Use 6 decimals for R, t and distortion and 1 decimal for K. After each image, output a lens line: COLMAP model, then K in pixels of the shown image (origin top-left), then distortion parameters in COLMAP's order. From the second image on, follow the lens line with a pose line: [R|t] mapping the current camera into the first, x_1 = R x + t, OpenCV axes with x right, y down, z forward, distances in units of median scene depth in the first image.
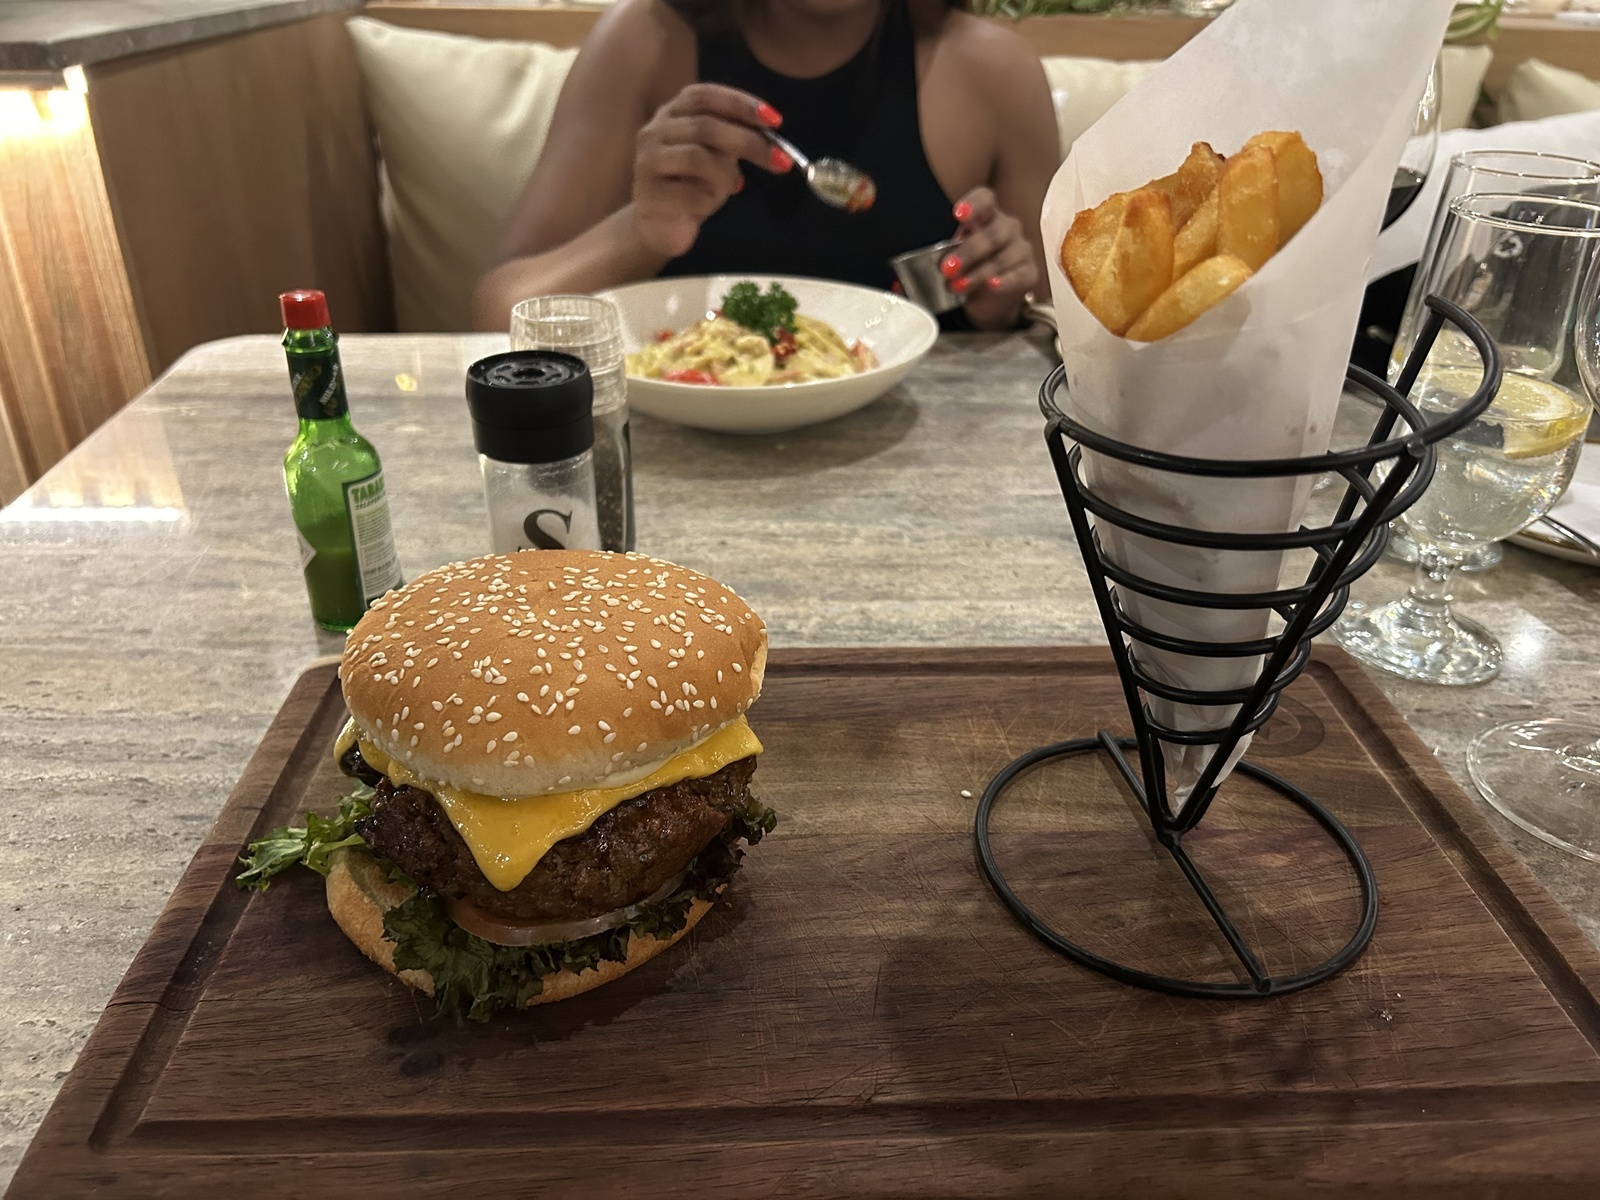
lens RADIAL K [[1211.7, 0, 800.0], [0, 1211.7, 613.4], [0, 0, 1]] dist [0.024078, -0.053019]
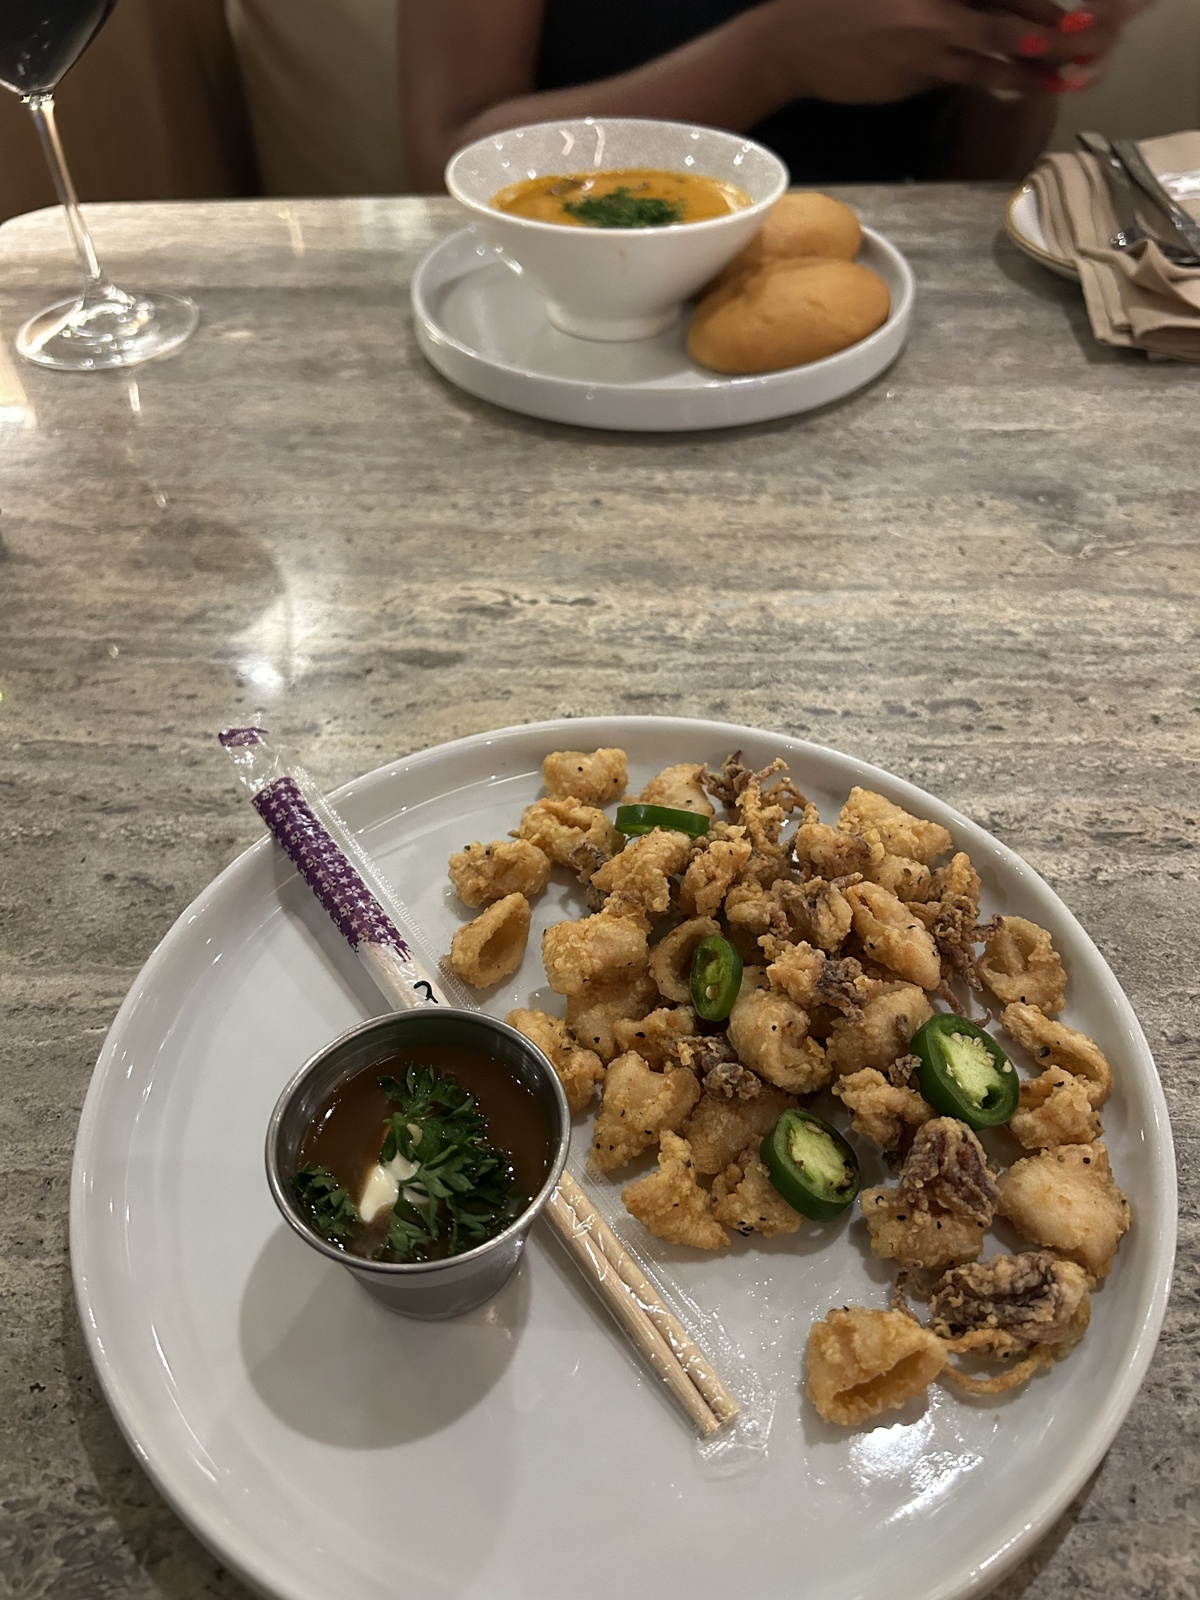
lens RADIAL K [[1211.7, 0, 598.7], [0, 1211.7, 796.0], [0, 0, 1]] dist [0.024078, -0.053019]
pose [[0.994565, 0.031187, -0.099336, 0.026409], [-0.002955, 0.962153, 0.272492, -0.096725], [0.104074, -0.270718, 0.957016, 0.176022]]
